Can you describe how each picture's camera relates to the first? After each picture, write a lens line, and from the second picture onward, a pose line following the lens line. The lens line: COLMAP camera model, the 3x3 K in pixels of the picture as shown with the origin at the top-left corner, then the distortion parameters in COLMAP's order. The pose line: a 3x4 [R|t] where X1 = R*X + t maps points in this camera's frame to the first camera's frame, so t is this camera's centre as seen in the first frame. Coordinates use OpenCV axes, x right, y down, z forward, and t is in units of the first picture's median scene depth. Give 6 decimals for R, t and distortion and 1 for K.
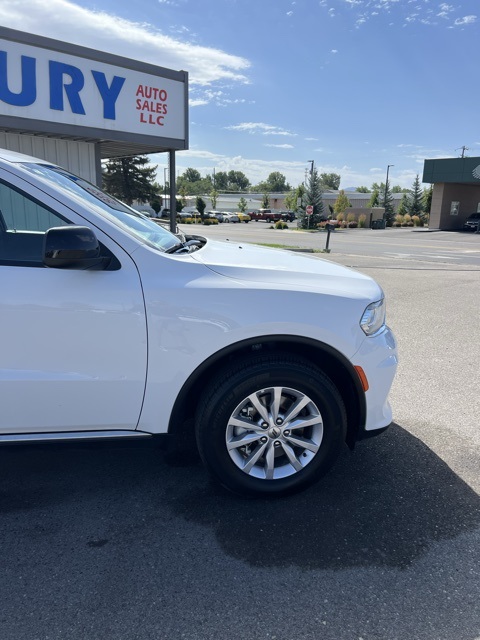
lens RADIAL K [[487.9, 0, 238.3], [0, 487.9, 324.0], [0, 0, 1]] dist [0.047949, -0.047629]
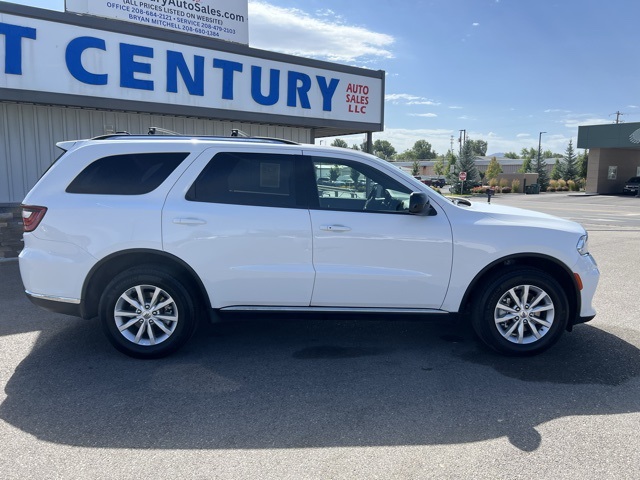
lens RADIAL K [[487.9, 0, 326.4], [0, 487.9, 238.8], [0, 0, 1]] dist [0.047949, -0.047629]
pose [[0.993438, -0.000777, -0.114368, -0.111583], [-0.011137, 0.994567, -0.103497, 0.042106], [0.113827, 0.104092, 0.988033, -0.206559]]
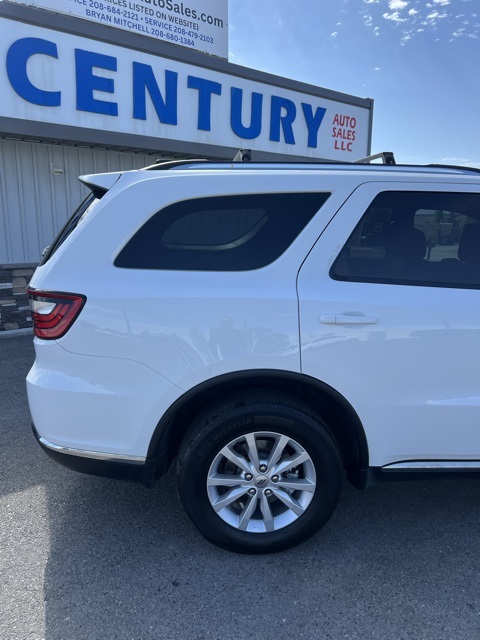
lens RADIAL K [[487.9, 0, 238.3], [0, 487.9, 324.0], [0, 0, 1]] dist [0.047949, -0.047629]
pose [[0.997058, -0.003638, -0.076560, -0.319686], [0.000931, 0.999374, -0.035362, -0.006573], [0.076641, 0.035187, 0.996438, -0.031961]]
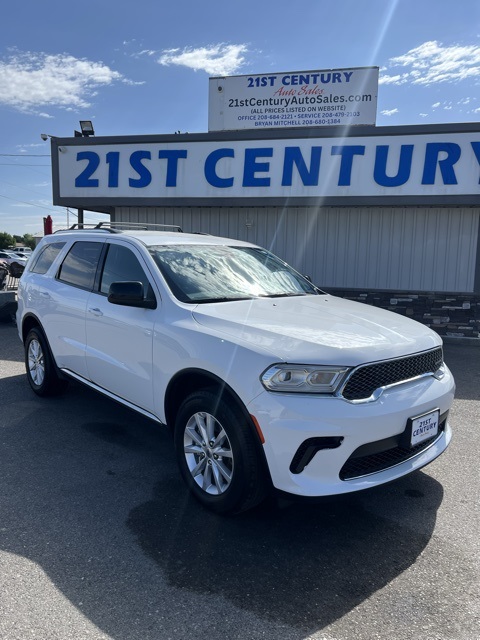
lens RADIAL K [[481.3, 0, 240.0], [0, 481.3, 320.0], [0, 0, 1]] dist [0.038901, -0.044458]
pose [[0.533546, 0.100271, -0.839806, 0.309453], [-0.205661, 0.978526, -0.013827, -0.028270], [0.820385, 0.180093, 0.542711, 0.099129]]
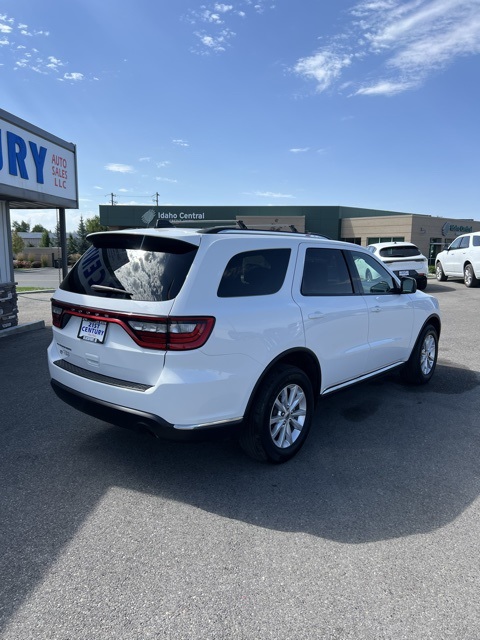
lens RADIAL K [[487.9, 0, 238.3], [0, 487.9, 324.0], [0, 0, 1]] dist [0.047949, -0.047629]
pose [[0.755963, -0.115256, 0.644388, -0.636907], [0.161347, 0.986815, -0.012780, -0.015994], [-0.634419, 0.113631, 0.764592, -0.090899]]
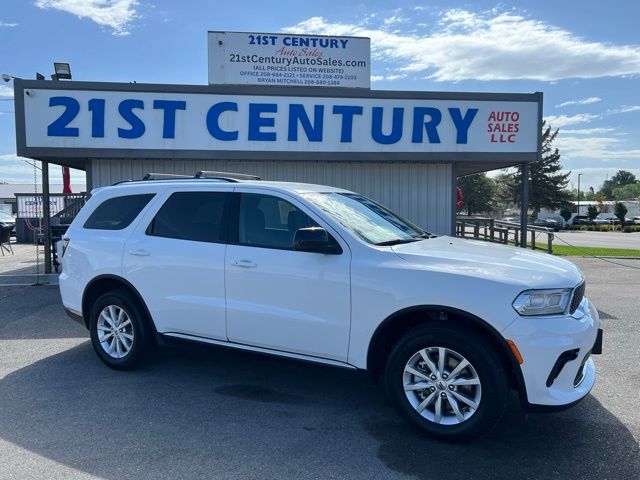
lens RADIAL K [[483.7, 0, 318.6], [0, 483.7, 245.2], [0, 0, 1]] dist [0.040406, -0.040961]
pose [[0.794932, 0.011317, -0.606593, 0.165770], [-0.117128, 0.983879, -0.135140, 0.020310], [0.595285, 0.178476, 0.783442, -0.070949]]
